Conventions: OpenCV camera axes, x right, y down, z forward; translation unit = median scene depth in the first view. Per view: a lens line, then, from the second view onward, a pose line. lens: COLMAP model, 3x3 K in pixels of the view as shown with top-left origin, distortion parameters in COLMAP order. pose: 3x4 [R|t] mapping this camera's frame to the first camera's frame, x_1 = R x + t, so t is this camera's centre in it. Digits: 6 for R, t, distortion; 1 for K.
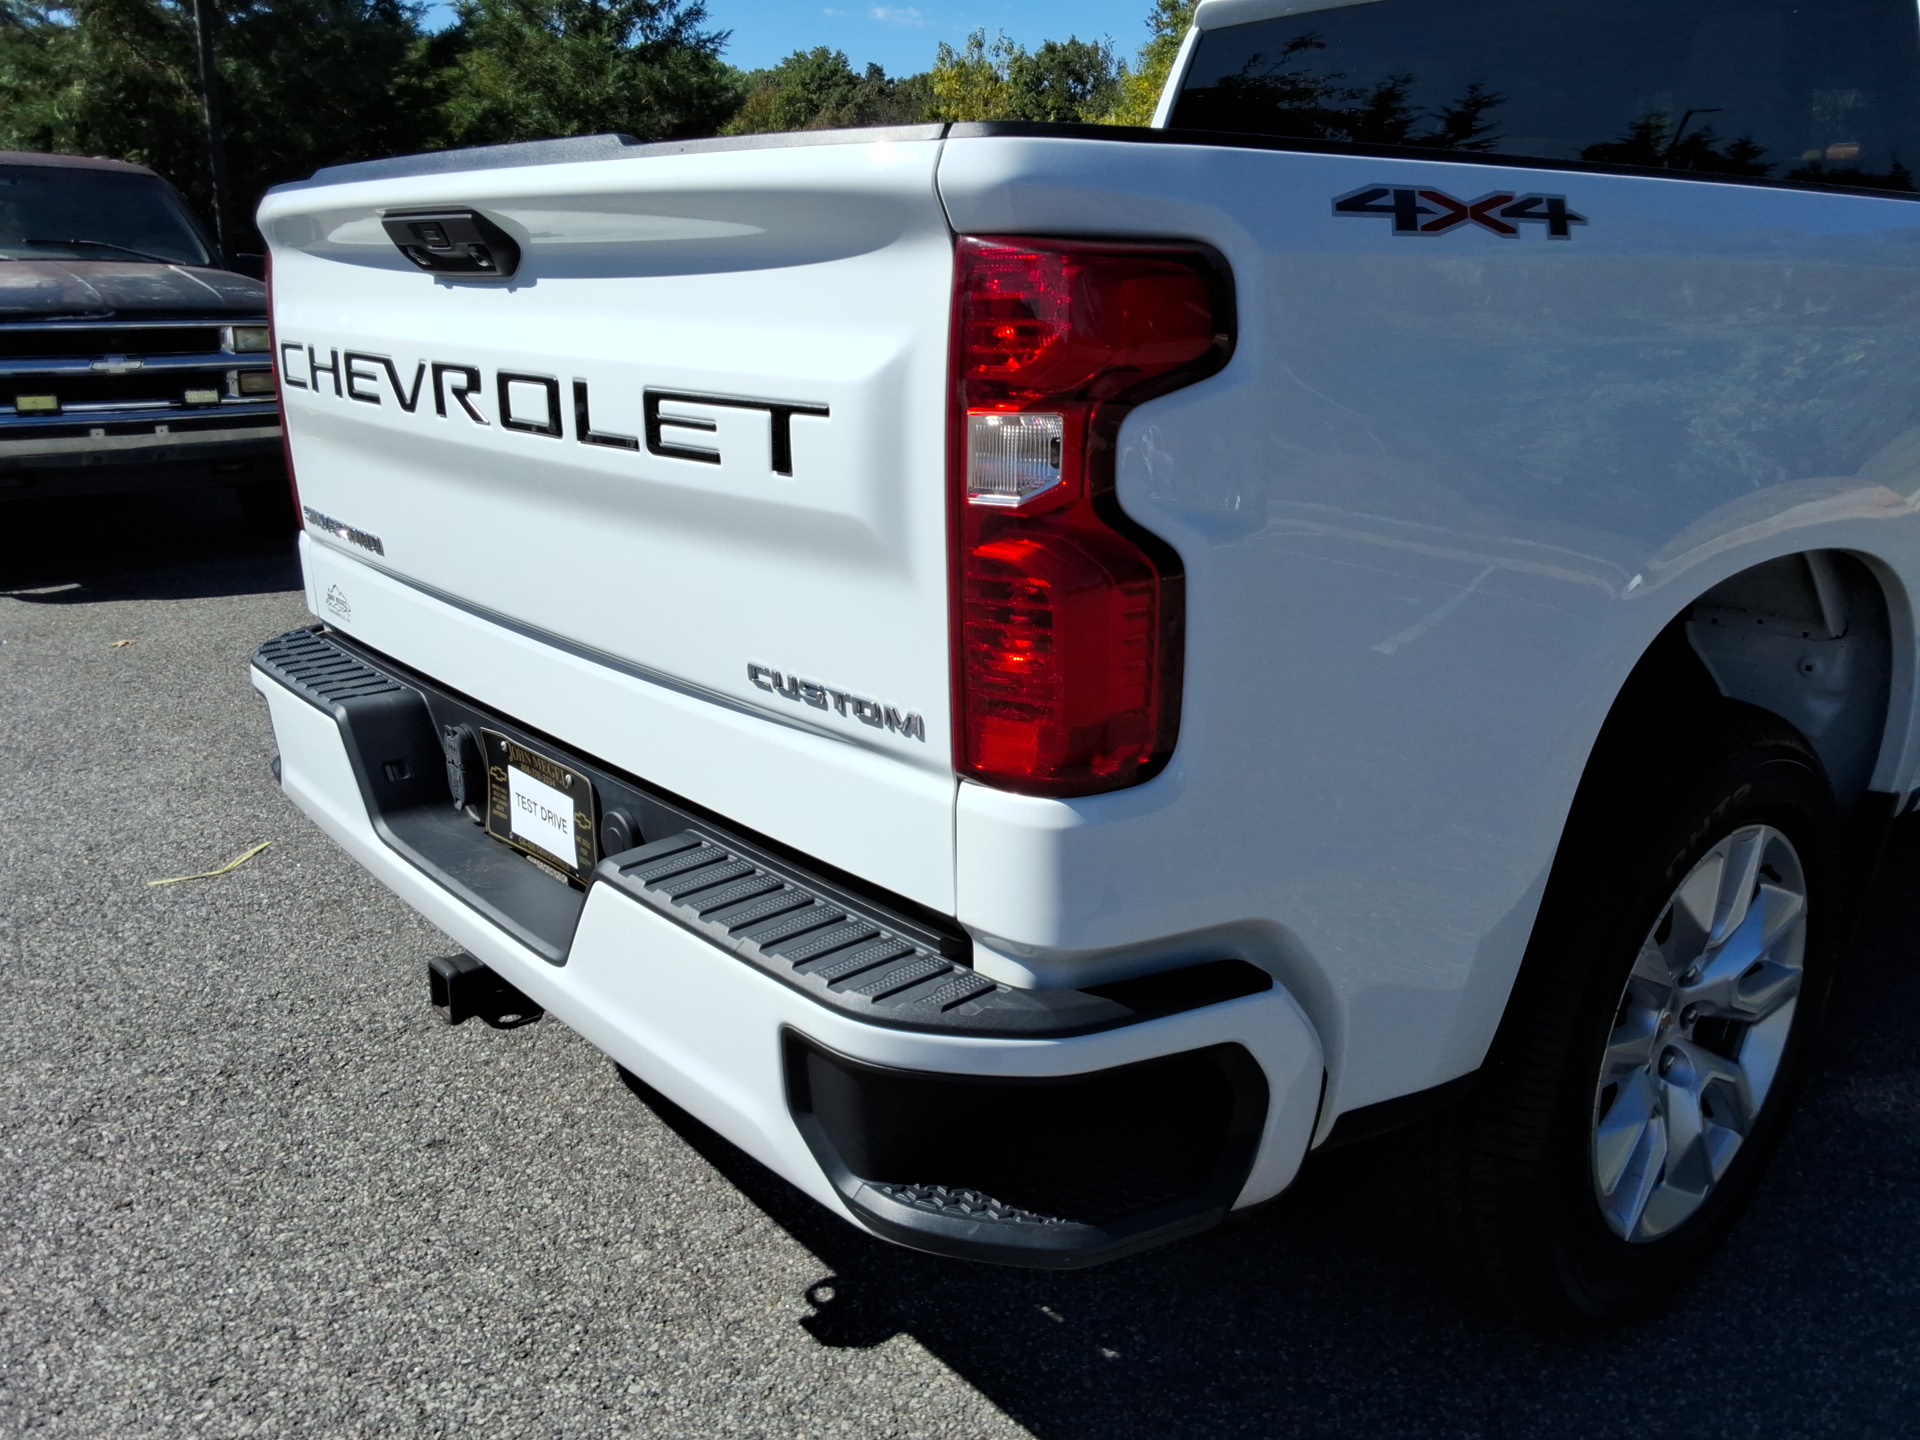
lens RADIAL K [[1540.0, 0, 983.4], [0, 1540.0, 700.5], [0, 0, 1]] dist [0.109441, -0.161929]
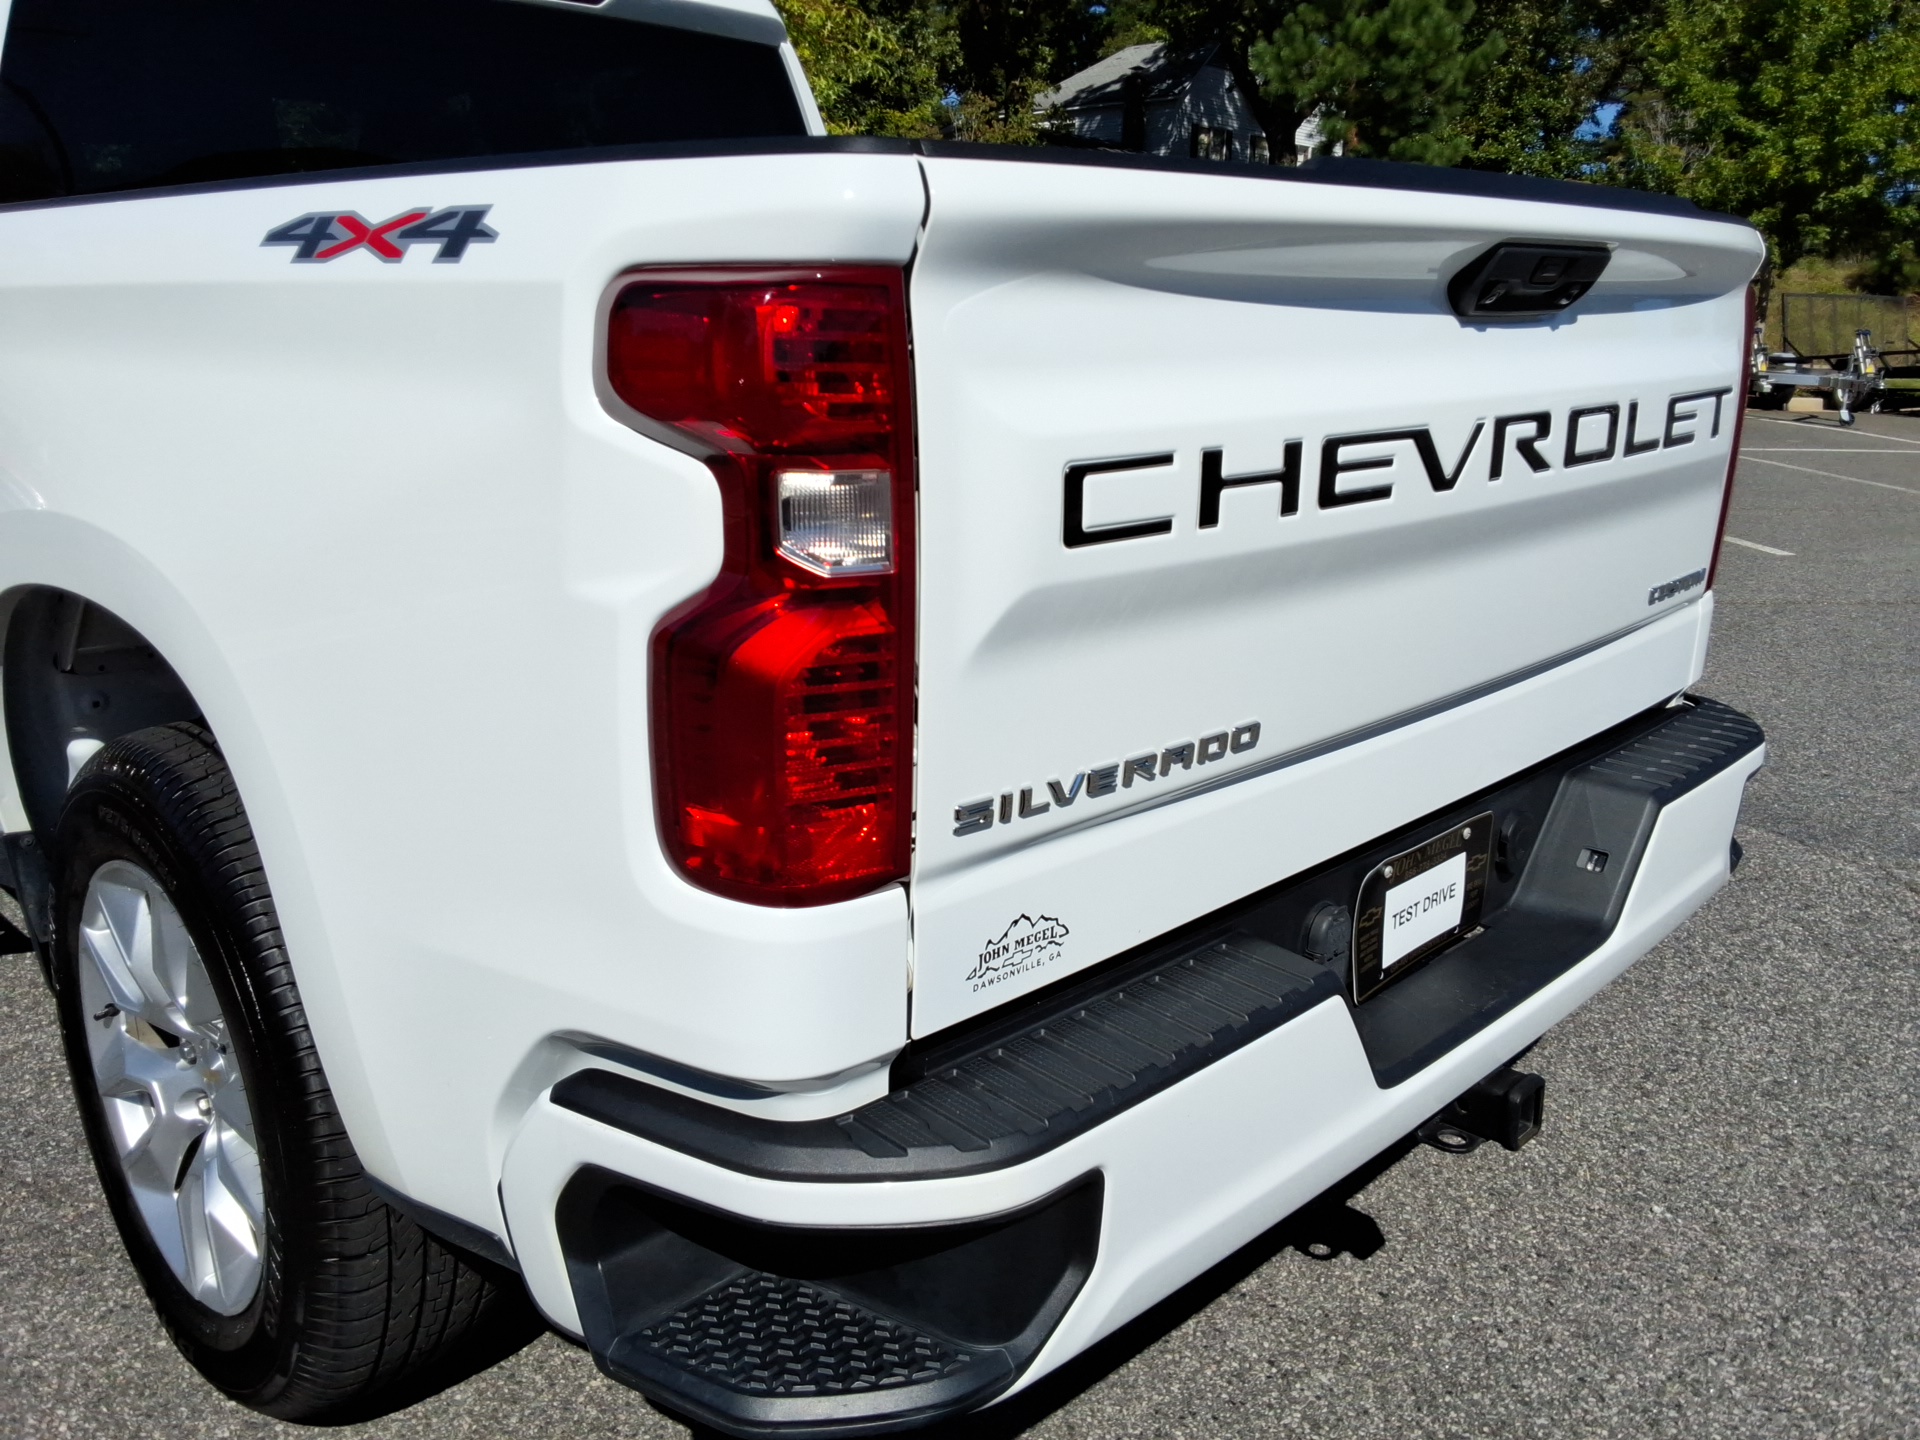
lens RADIAL K [[1542.8, 0, 974.7], [0, 1542.8, 698.6], [0, 0, 1]] dist [0.139721, -0.224062]
pose [[-0.099409, -0.256614, 0.961388, -1.028562], [0.255789, 0.927115, 0.273915, -0.331310], [-0.961608, 0.273142, -0.026524, 1.161558]]
